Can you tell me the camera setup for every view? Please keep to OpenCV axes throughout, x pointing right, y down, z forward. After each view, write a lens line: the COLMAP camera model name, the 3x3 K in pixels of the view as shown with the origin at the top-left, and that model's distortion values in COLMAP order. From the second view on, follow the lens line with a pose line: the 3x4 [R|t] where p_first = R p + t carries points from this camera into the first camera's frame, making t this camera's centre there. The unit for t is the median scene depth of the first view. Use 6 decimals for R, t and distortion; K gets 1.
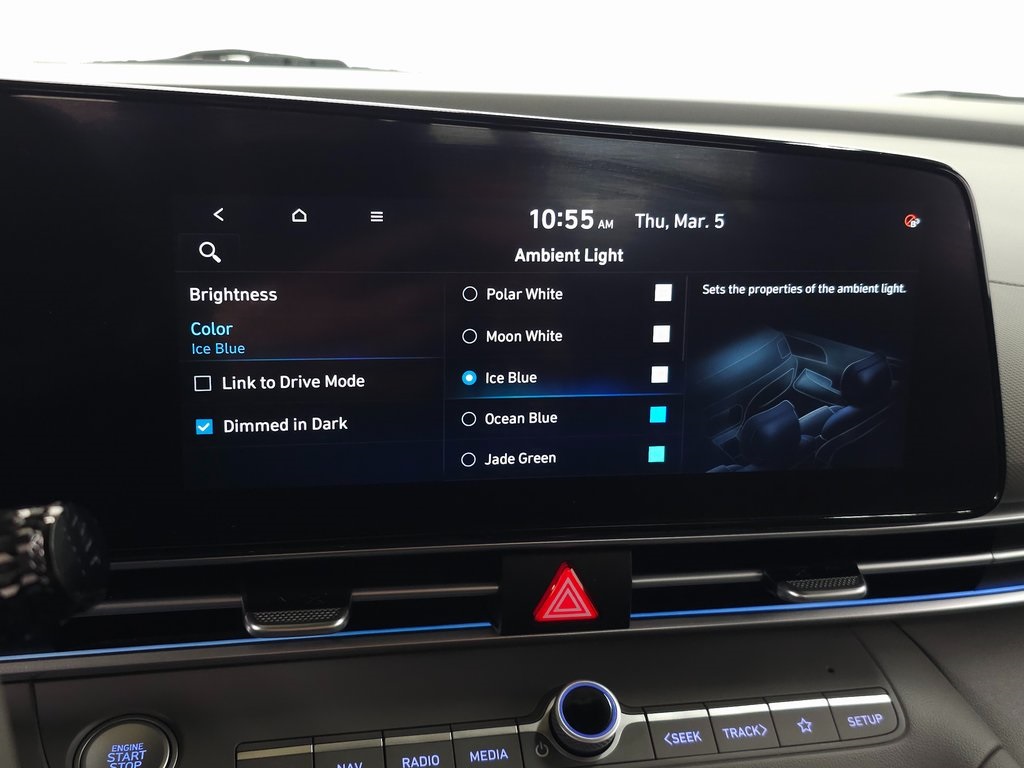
lens RADIAL K [[1098.3, 0, 506.5], [0, 1098.3, 379.4], [0, 0, 1]] dist [0.014997, 0.000000]
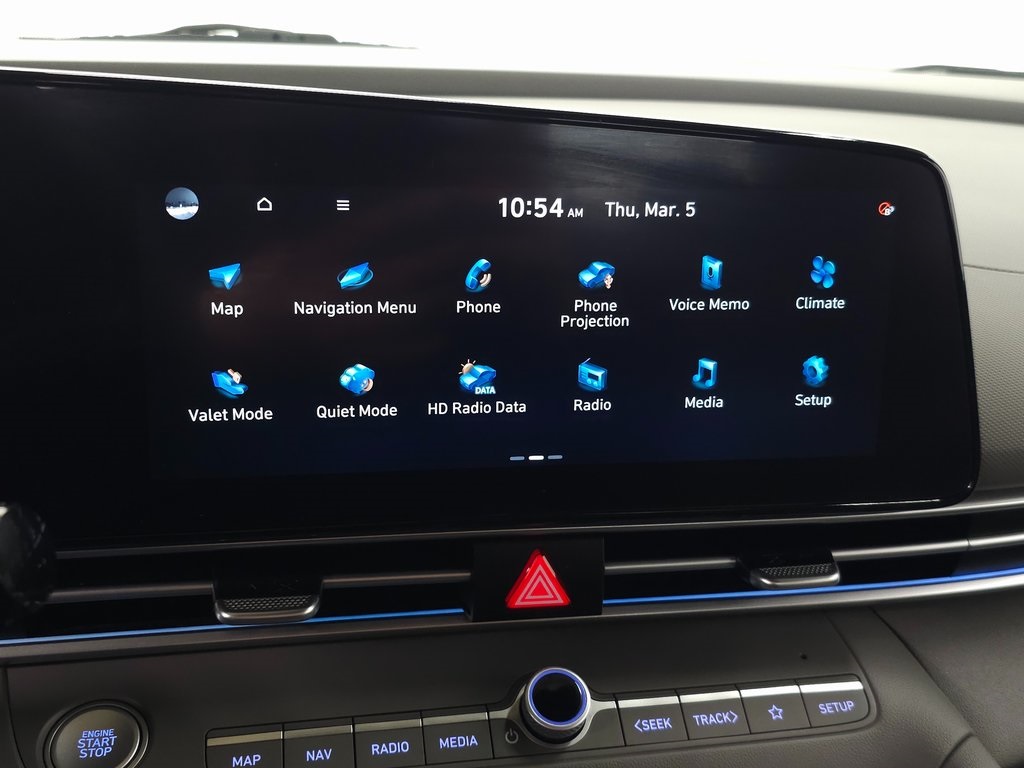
lens RADIAL K [[1098.3, 0, 509.6], [0, 1098.3, 374.0], [0, 0, 1]] dist [0.014997, 0.000000]
pose [[0.999983, 0.002381, -0.005293, 0.033585], [-0.002257, 0.999726, 0.023293, -0.016957], [0.005347, -0.023280, 0.999715, 0.003483]]
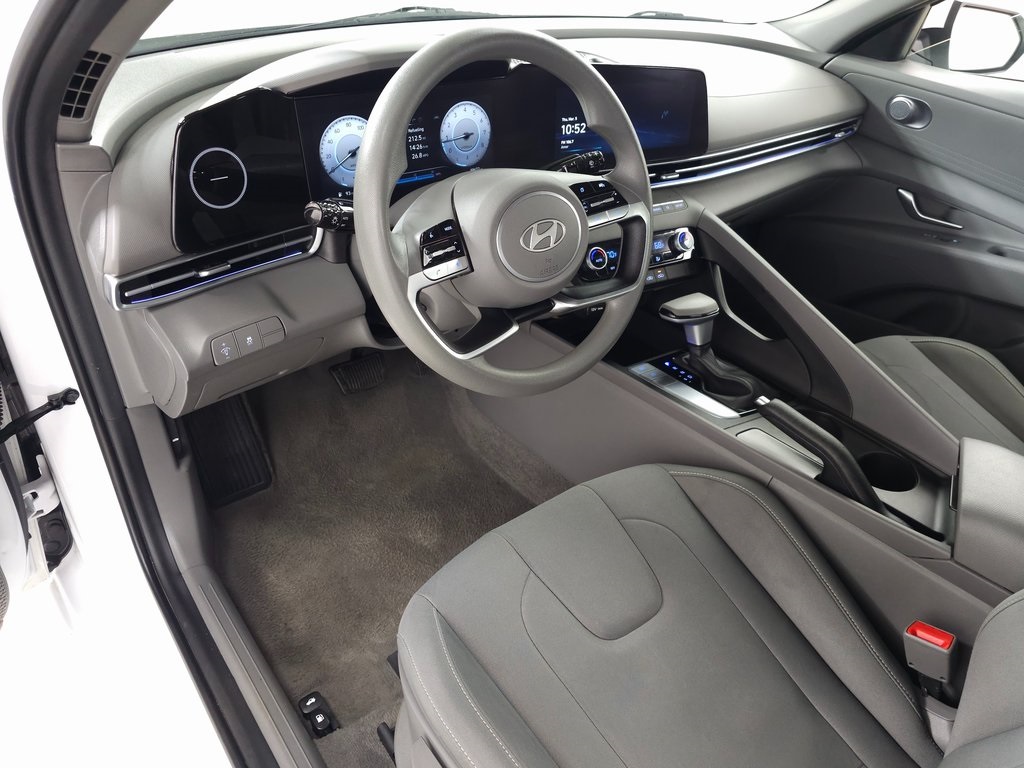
lens RADIAL K [[678.1, 0, 516.7], [0, 678.1, 384.5], [0, 0, 1]] dist [0.026903, -0.001892]
pose [[0.947188, -0.167149, 0.273672, -1.210886], [0.068252, 0.938938, 0.337249, 0.015465], [-0.313332, -0.300759, 0.900759, -1.547437]]
